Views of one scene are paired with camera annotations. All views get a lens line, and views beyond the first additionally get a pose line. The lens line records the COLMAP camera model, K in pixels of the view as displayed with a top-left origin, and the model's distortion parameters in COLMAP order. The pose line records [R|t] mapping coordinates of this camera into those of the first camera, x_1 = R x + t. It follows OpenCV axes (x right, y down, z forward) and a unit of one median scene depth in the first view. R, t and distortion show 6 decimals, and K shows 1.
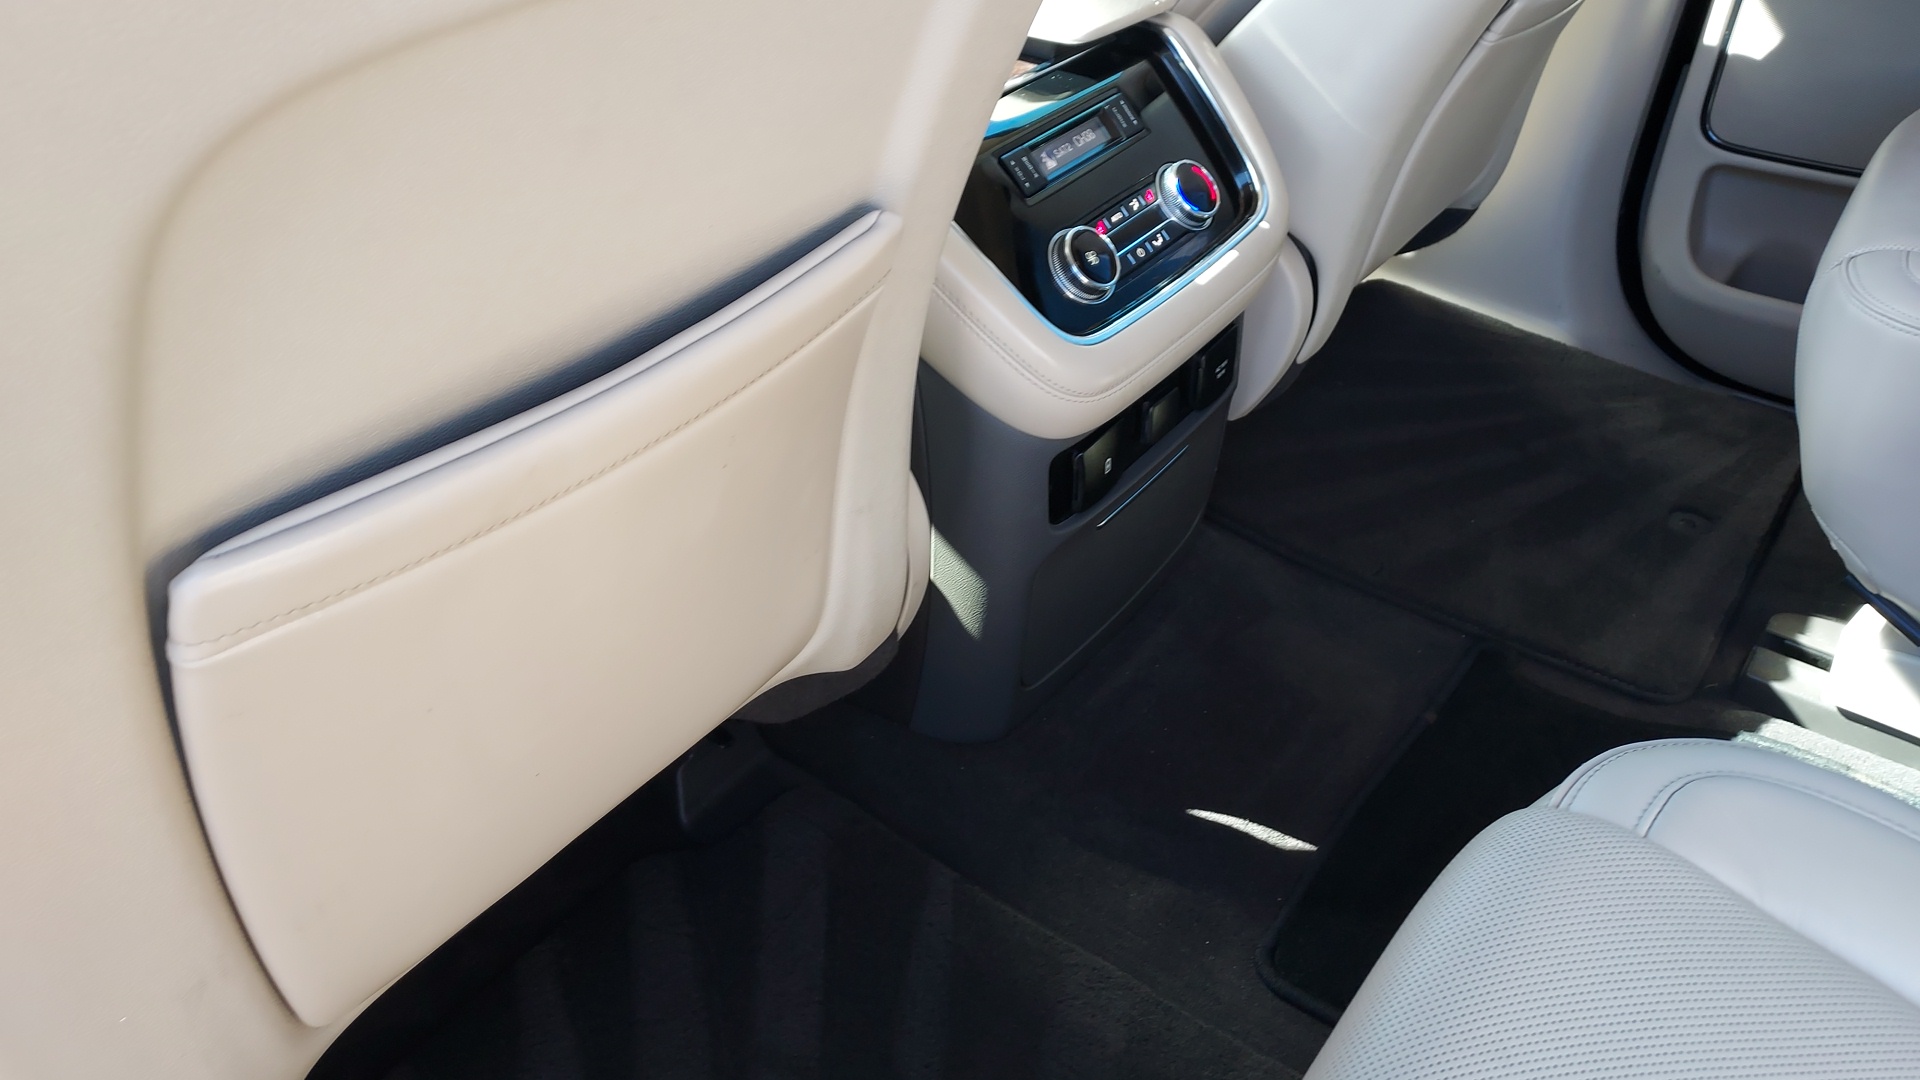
lens RADIAL K [[1367.1, 0, 992.8], [0, 1367.1, 550.0], [0, 0, 1]] dist [0.086120, -0.090762]
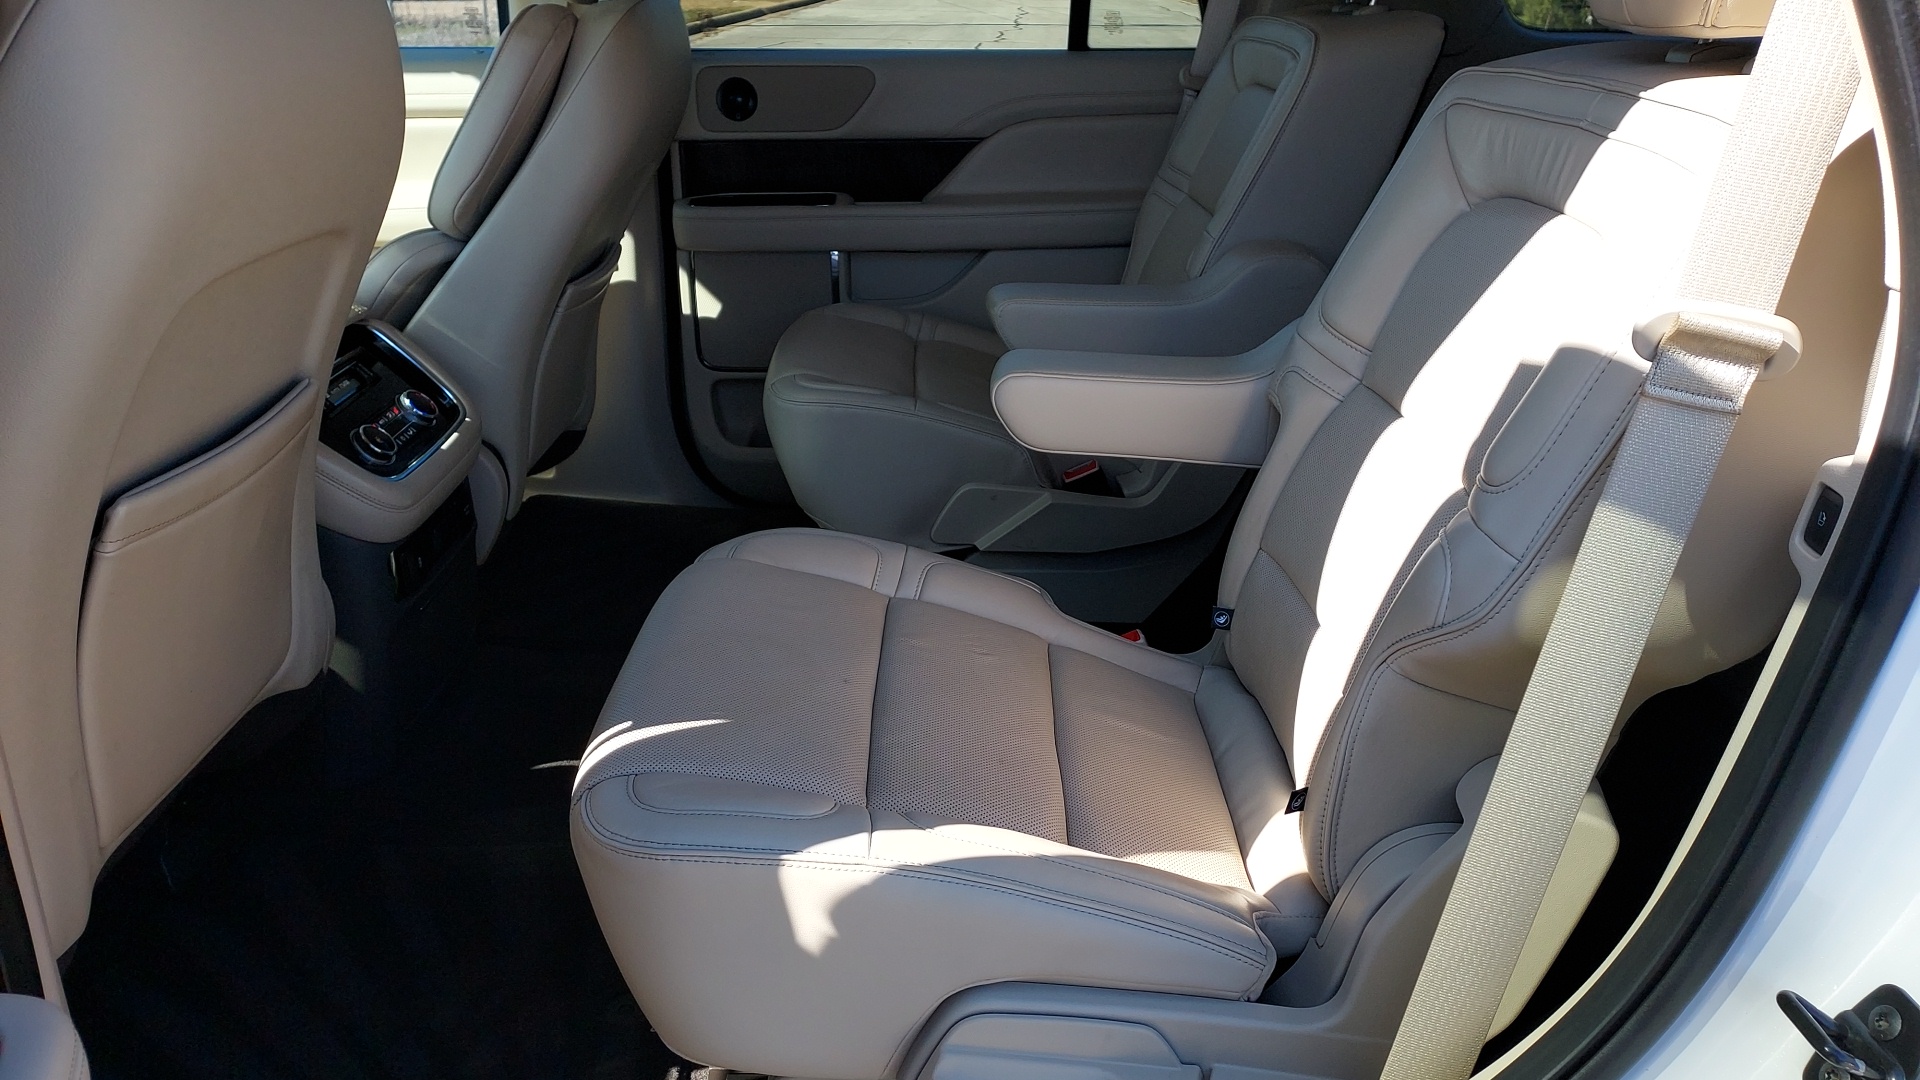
lens RADIAL K [[1367.1, 0, 992.8], [0, 1367.1, 550.0], [0, 0, 1]] dist [0.086120, -0.090762]
pose [[0.793386, -0.225927, 0.565239, -0.305057], [0.355863, 0.925512, -0.129572, 0.384325], [-0.493862, 0.303949, 0.814688, -0.699967]]
